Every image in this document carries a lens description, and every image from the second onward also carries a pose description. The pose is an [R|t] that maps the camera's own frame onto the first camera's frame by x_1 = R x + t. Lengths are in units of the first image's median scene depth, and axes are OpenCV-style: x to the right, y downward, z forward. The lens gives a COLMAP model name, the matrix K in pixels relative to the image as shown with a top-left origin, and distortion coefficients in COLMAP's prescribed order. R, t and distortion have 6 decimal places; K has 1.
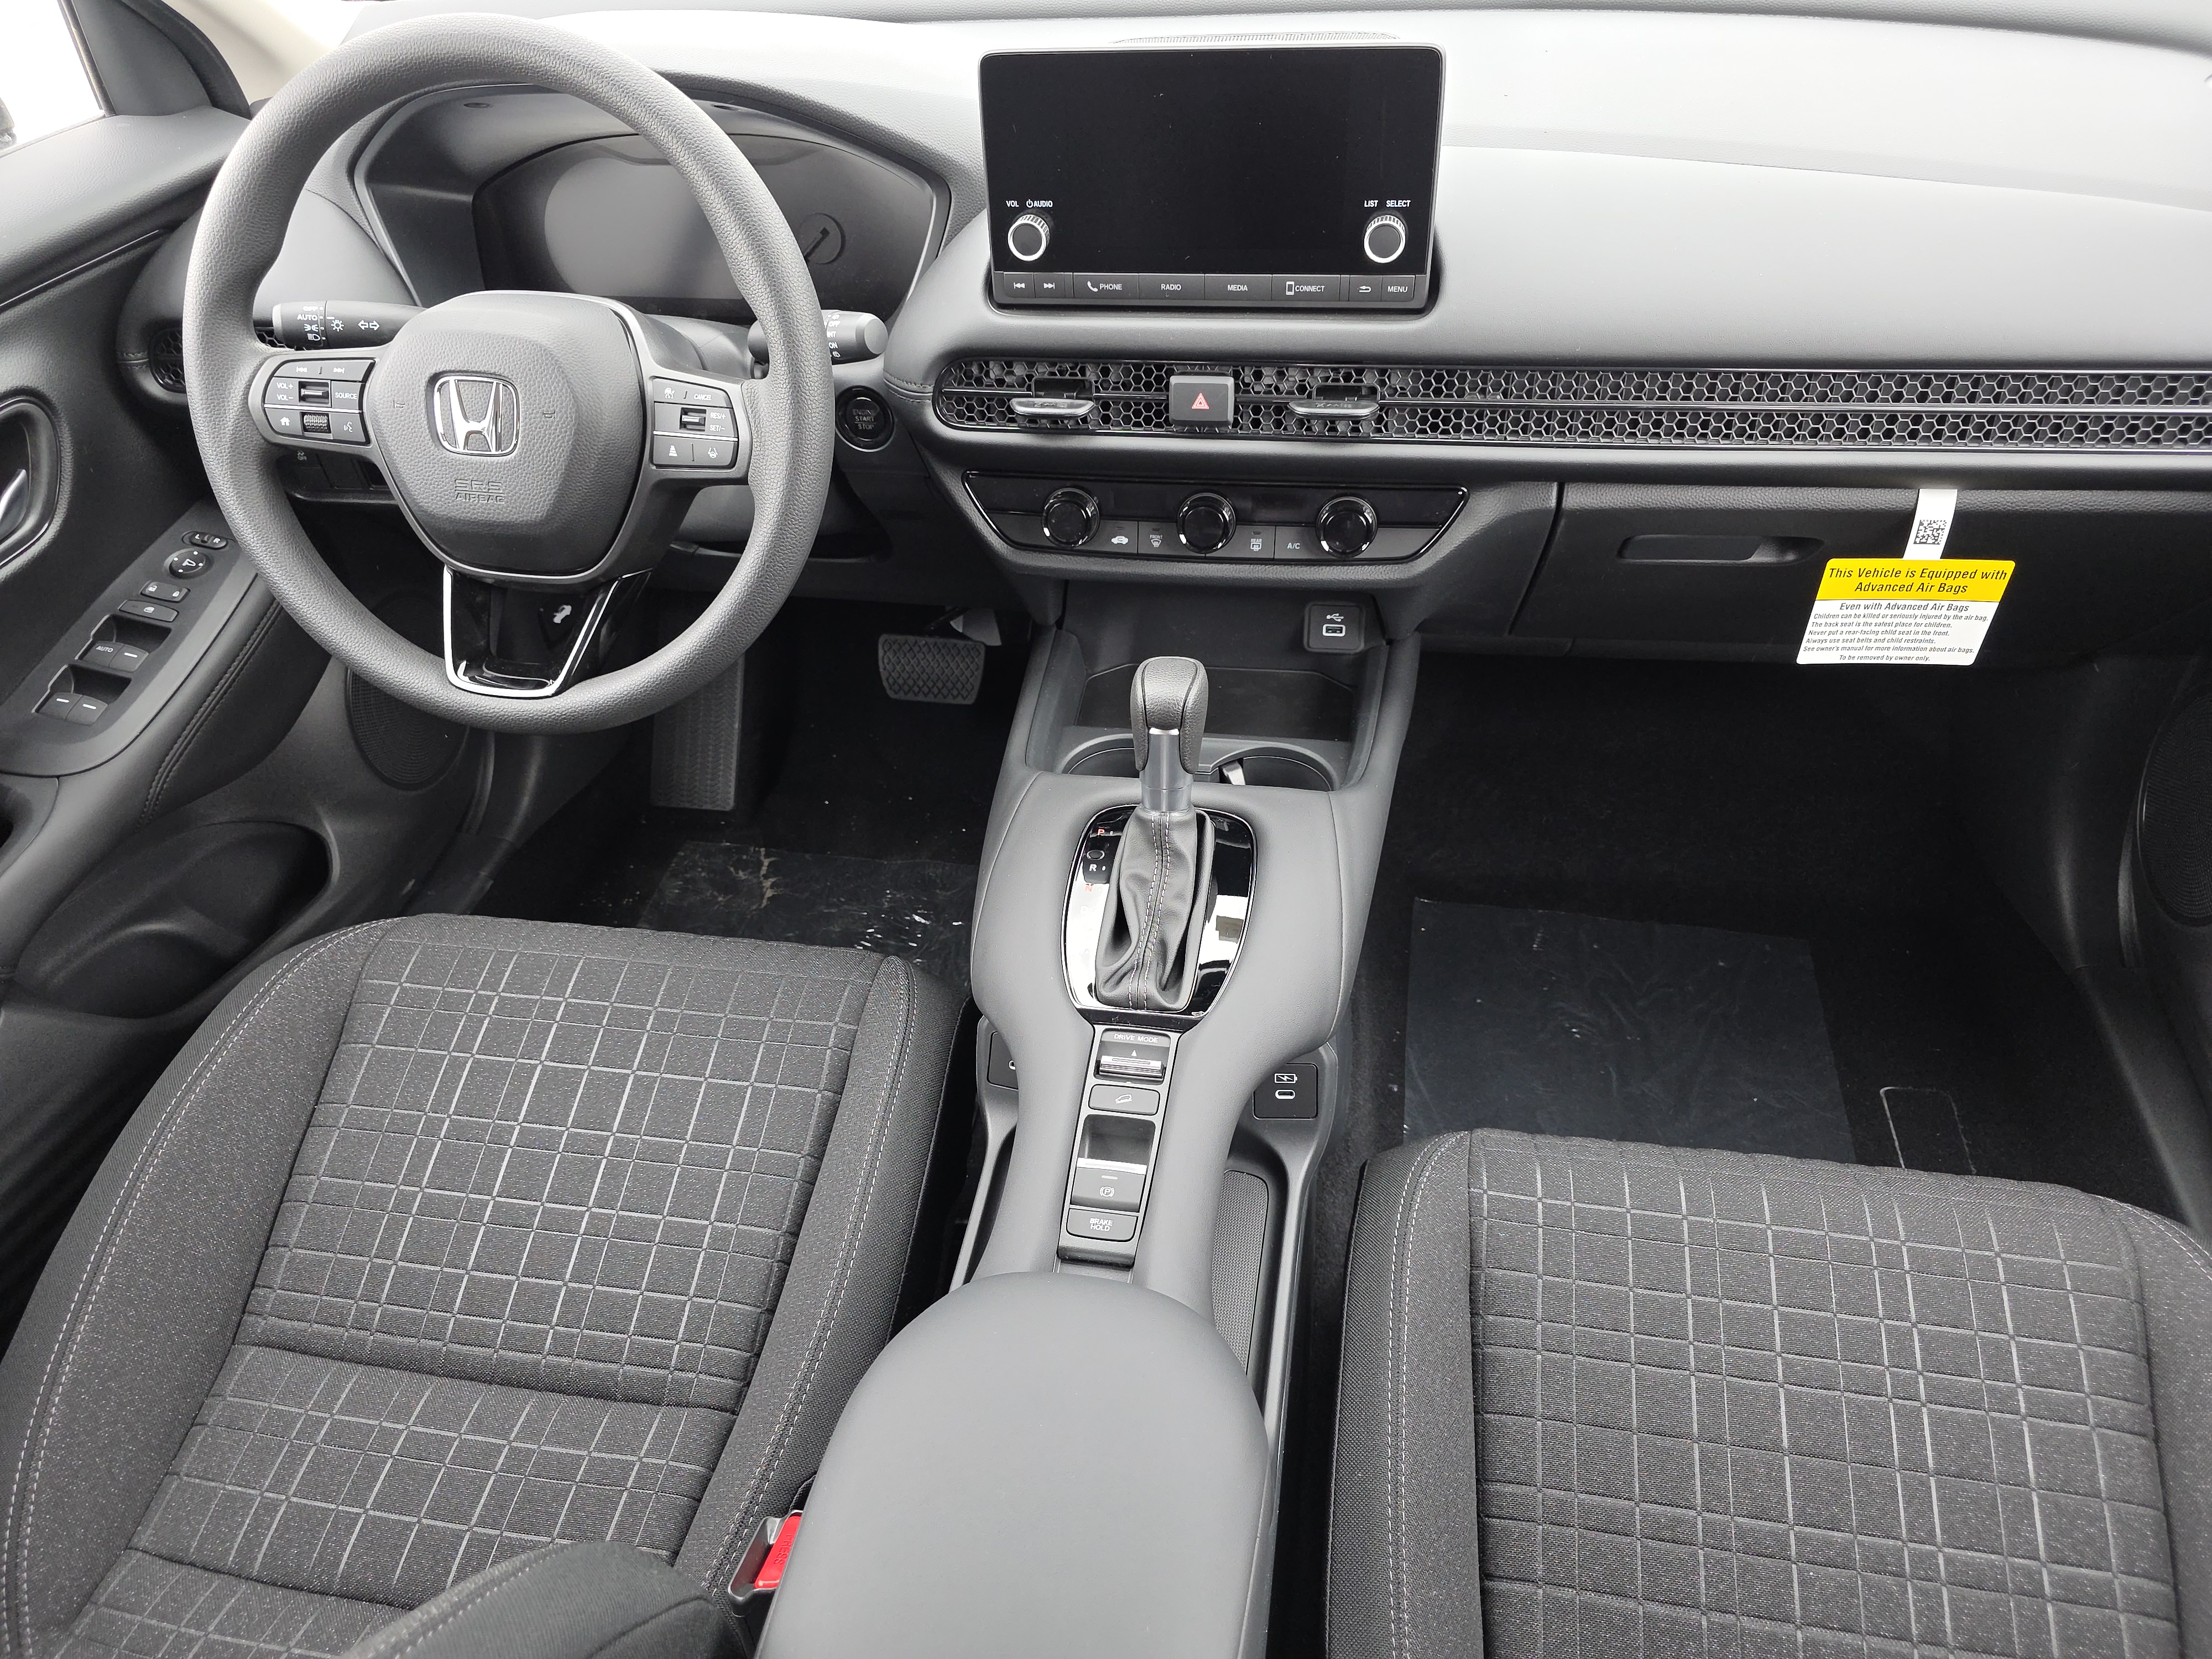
lens RADIAL K [[1483.4, 0, 1116.8], [0, 1483.4, 852.5], [0, 0, 1]] dist [0.058848, -0.050754]
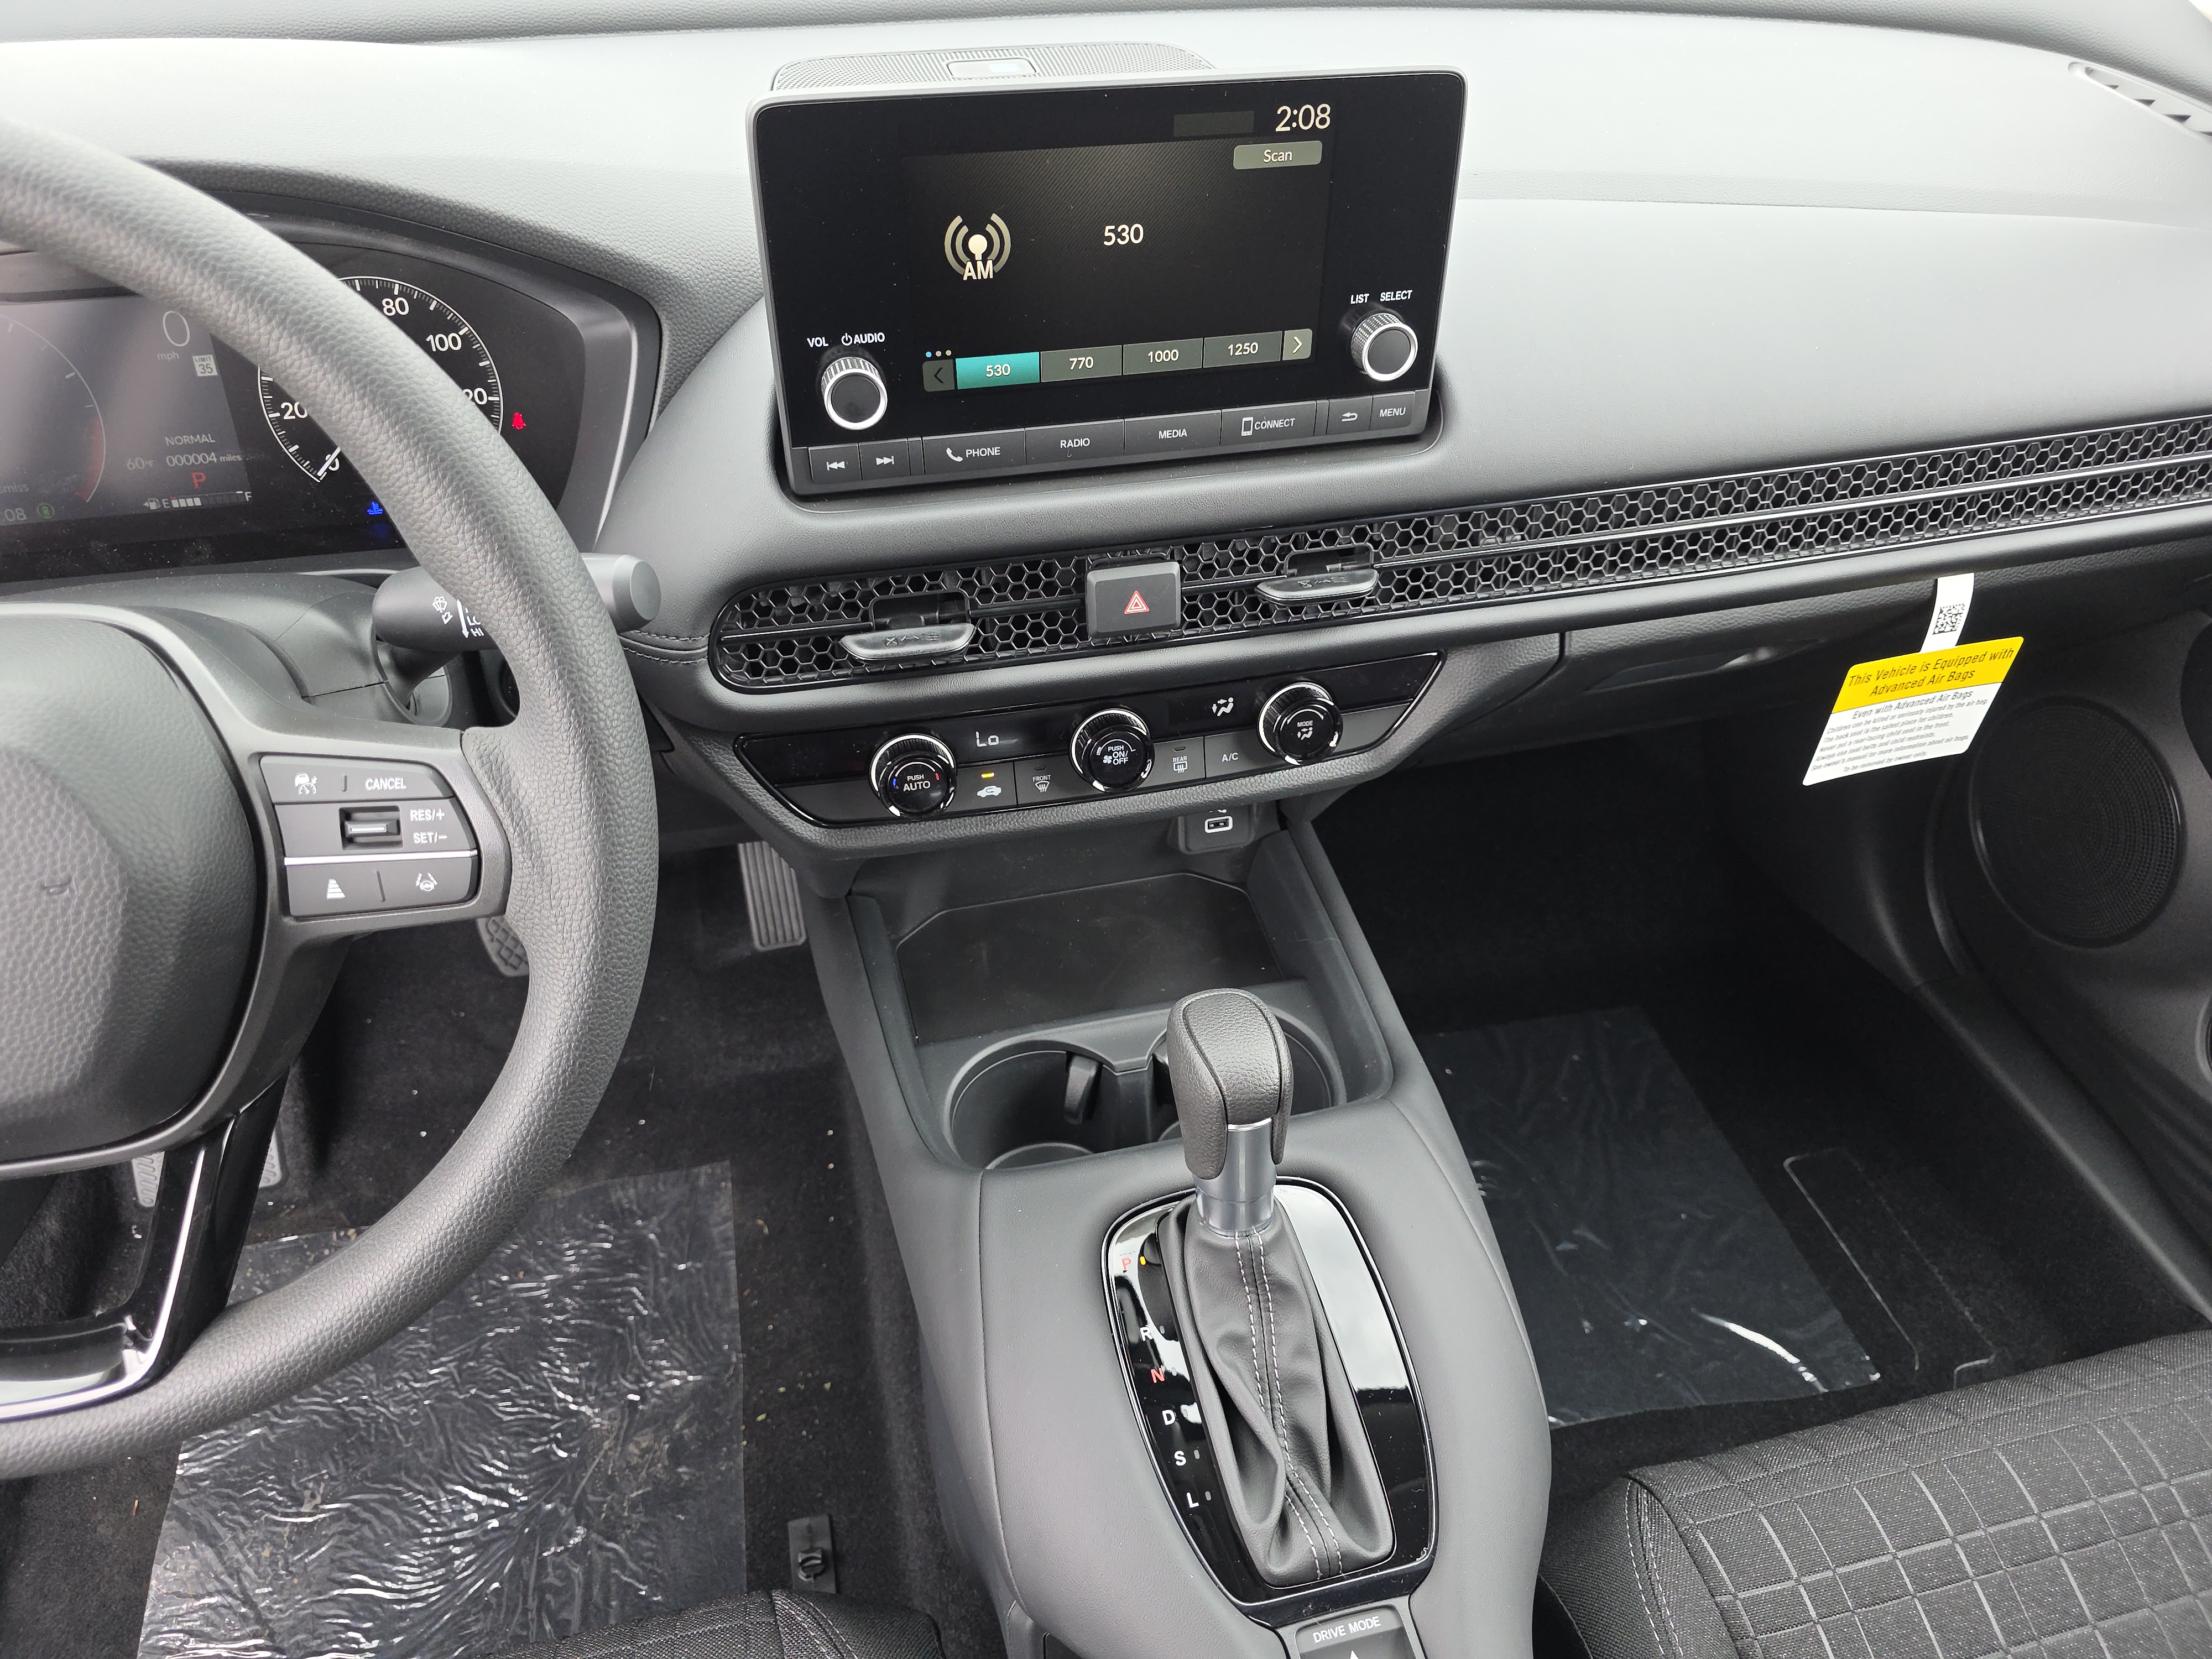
lens RADIAL K [[1464.1, 0, 1106.0], [0, 1464.1, 829.5], [0, 0, 1]] dist [0.066874, -0.075506]
pose [[0.912663, -0.210778, 0.350171, -0.209173], [0.211107, 0.976735, 0.037710, -0.230471], [-0.349973, 0.039507, 0.935926, 0.392144]]
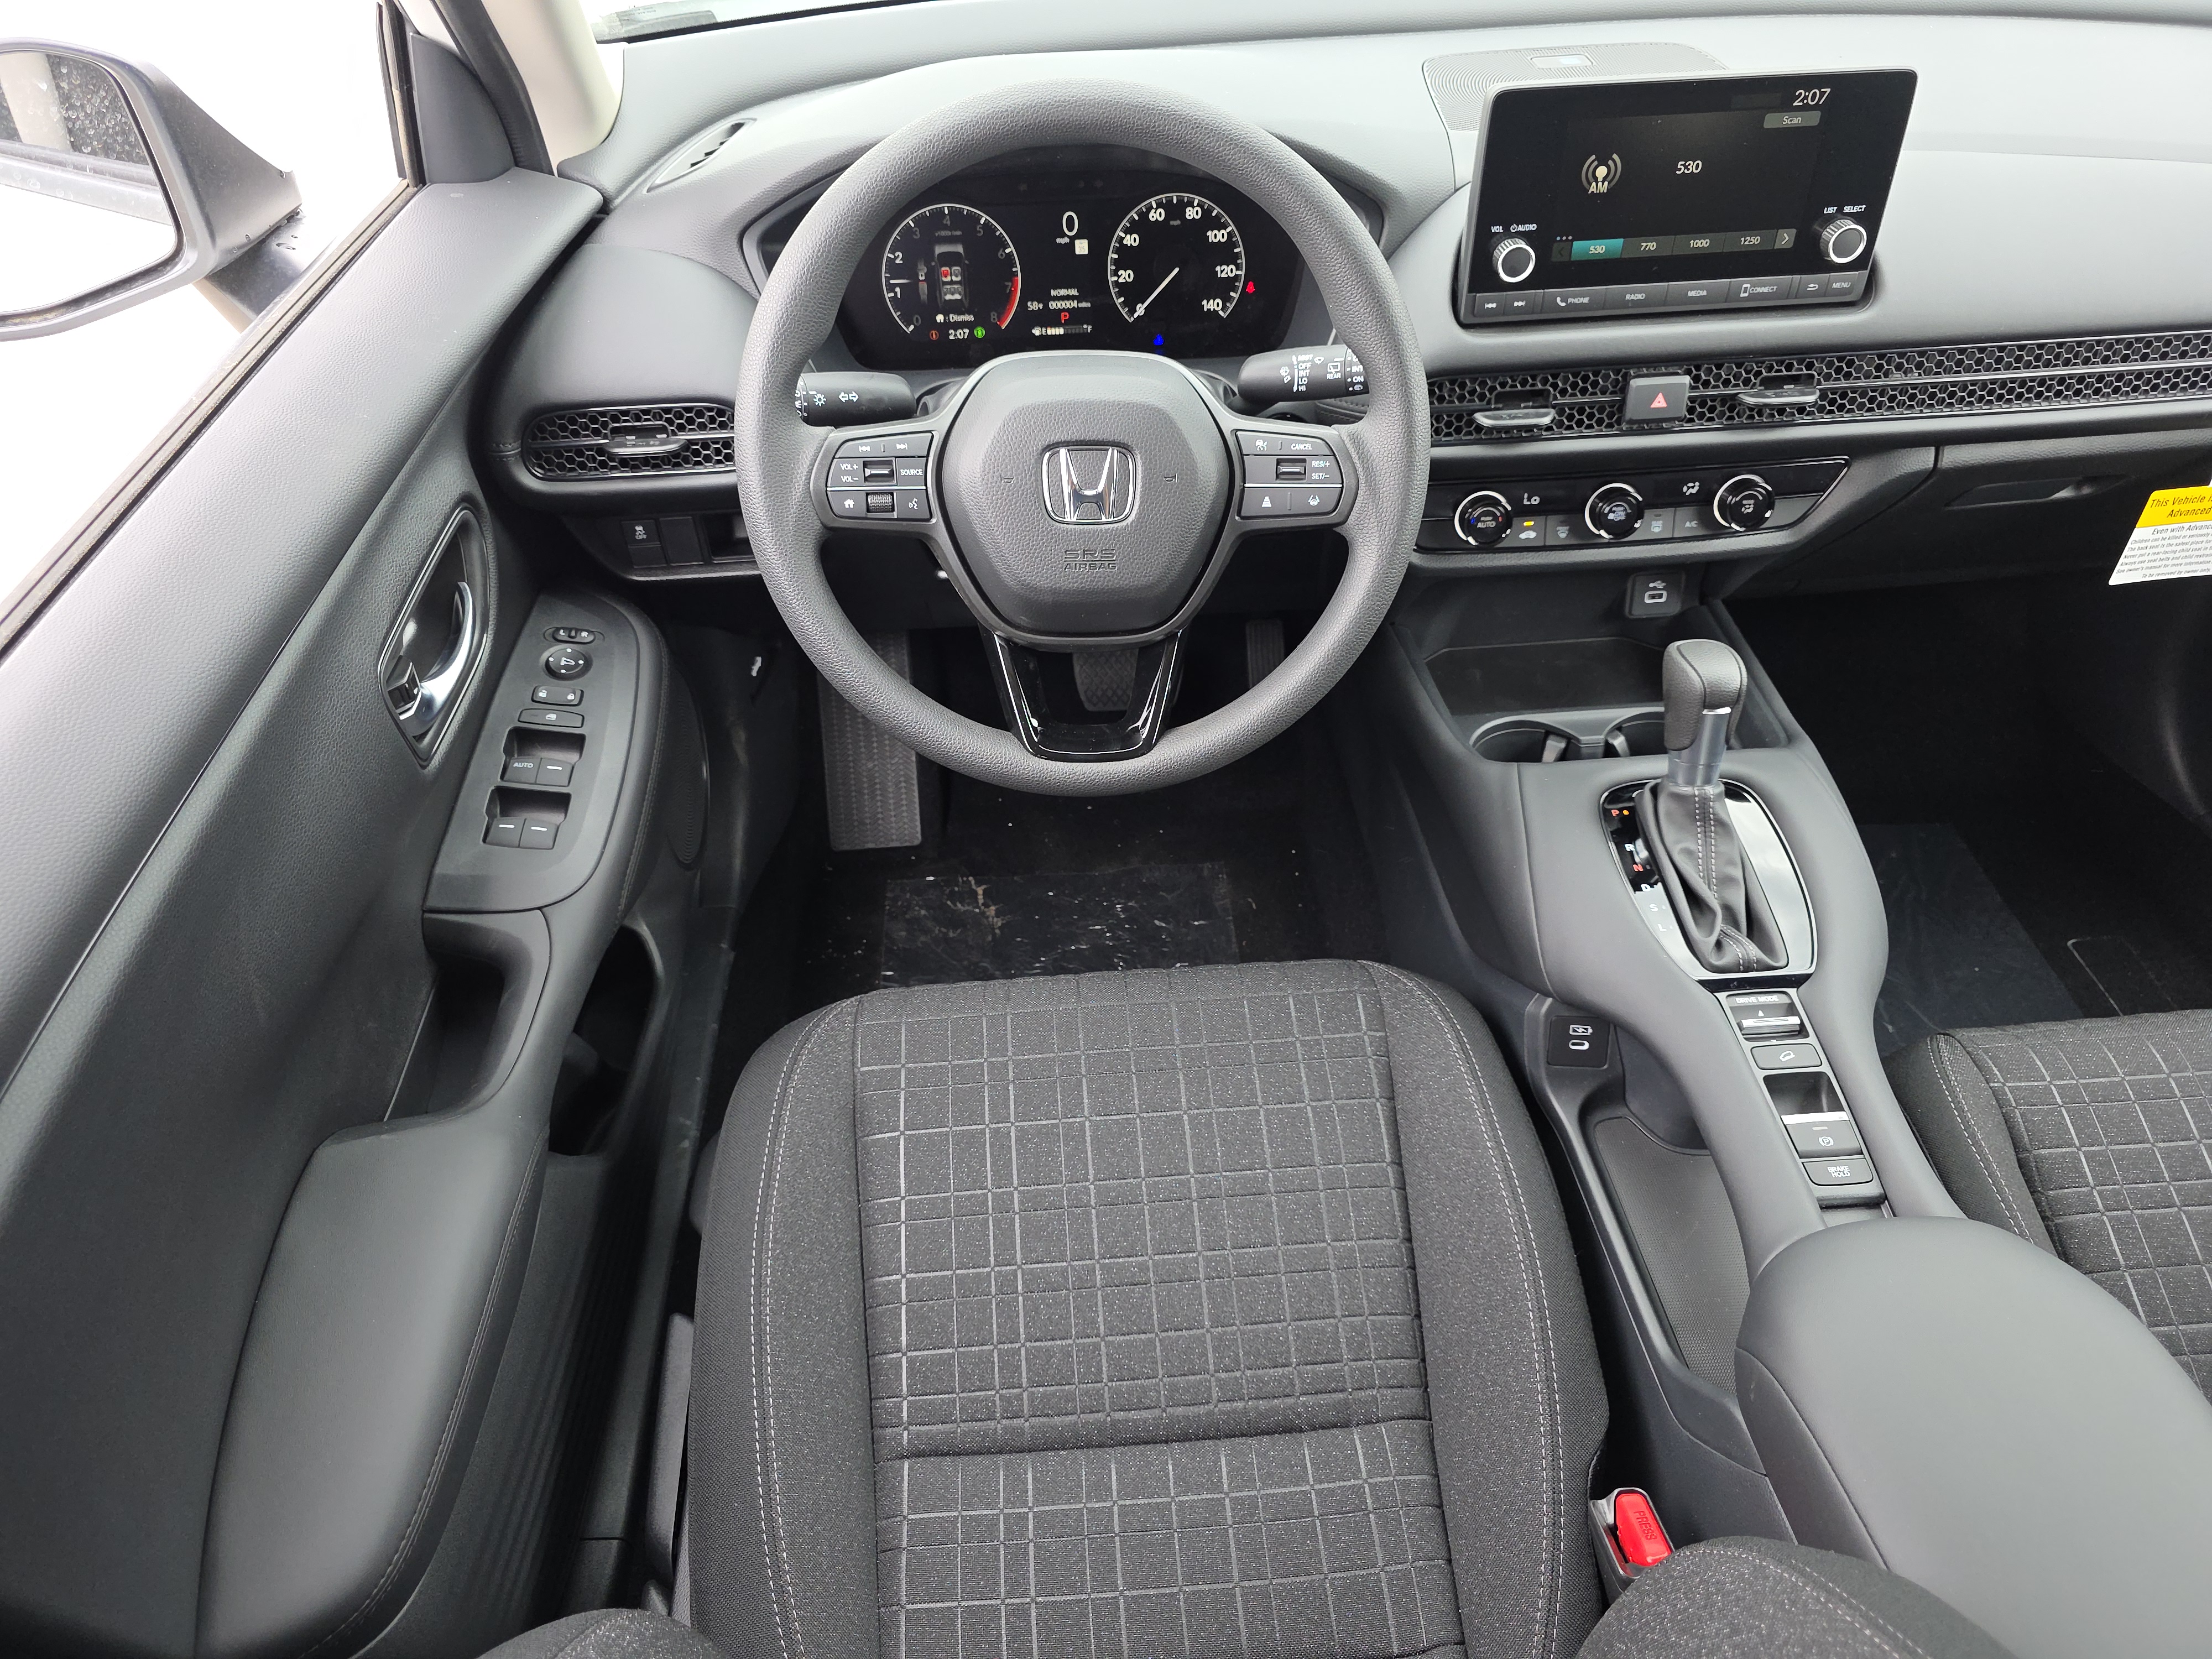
lens RADIAL K [[1489.4, 0, 1106.0], [0, 1489.4, 829.5], [0, 0, 1]] dist [0.043994, -0.033915]
pose [[0.969691, -0.138874, 0.201032, -0.587082], [0.136519, 0.990307, 0.025602, -0.080219], [-0.202639, 0.002618, 0.979250, 0.029195]]
